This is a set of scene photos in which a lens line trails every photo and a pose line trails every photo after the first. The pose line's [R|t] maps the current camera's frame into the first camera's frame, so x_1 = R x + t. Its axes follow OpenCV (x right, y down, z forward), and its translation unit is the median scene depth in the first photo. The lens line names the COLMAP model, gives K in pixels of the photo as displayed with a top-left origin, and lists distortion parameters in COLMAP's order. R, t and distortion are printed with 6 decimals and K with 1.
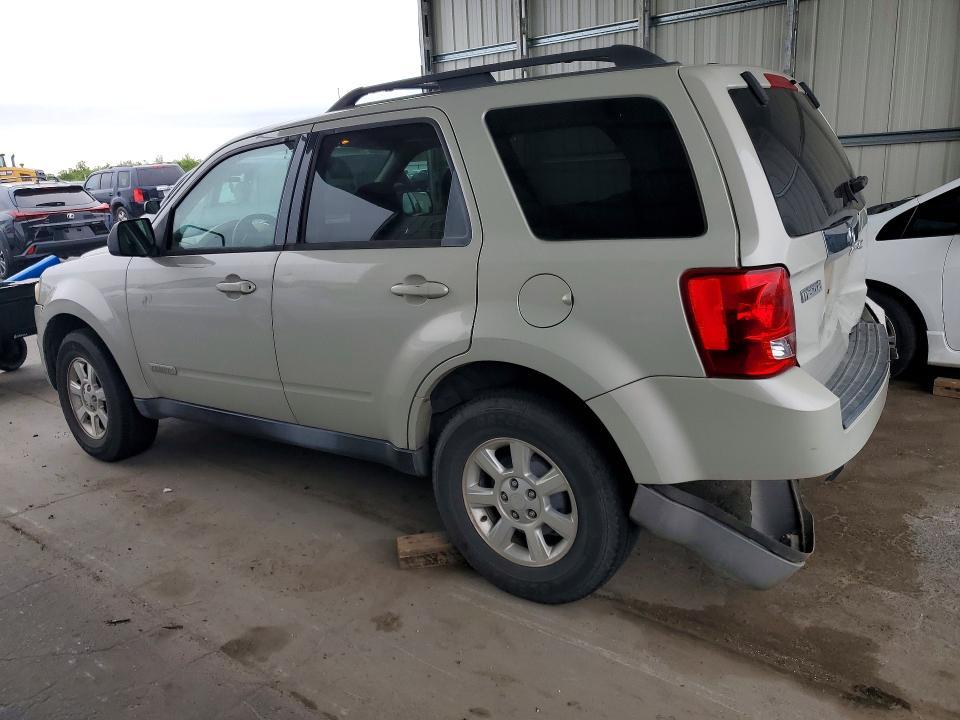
lens RADIAL K [[773.3, 0, 476.9], [0, 773.3, 361.4], [0, 0, 1]] dist [0.043103, 0.002718]
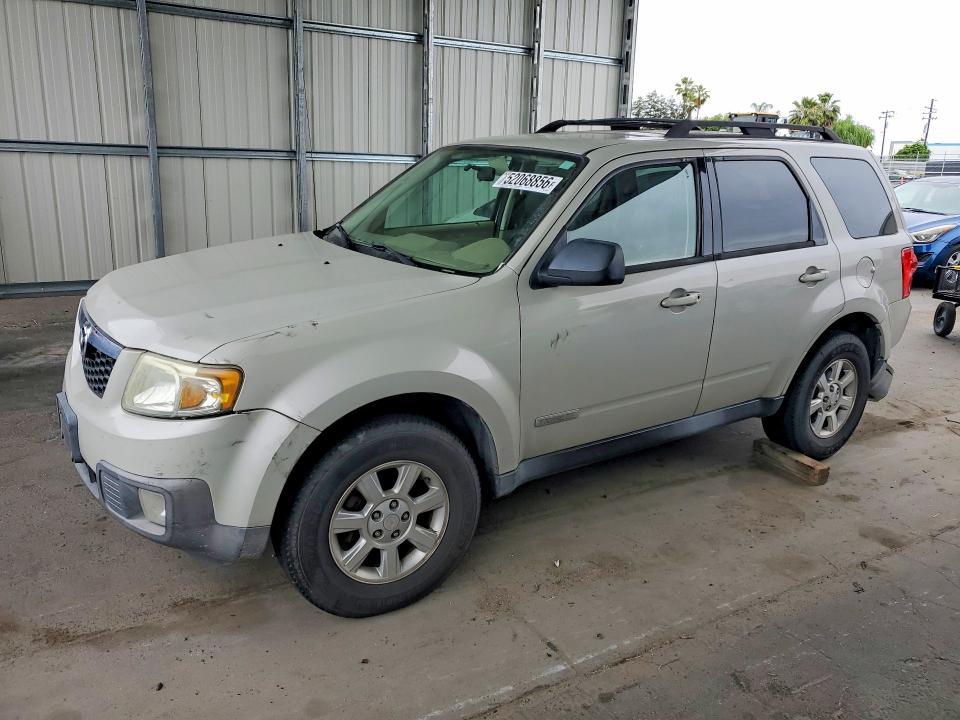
lens RADIAL K [[773.3, 0, 476.4], [0, 773.3, 356.7], [0, 0, 1]] dist [0.043103, 0.002718]
pose [[0.313331, -0.173651, 0.933632, -1.456057], [0.185991, 0.975320, 0.118985, -0.207311], [-0.931252, 0.136365, 0.337896, 0.965481]]
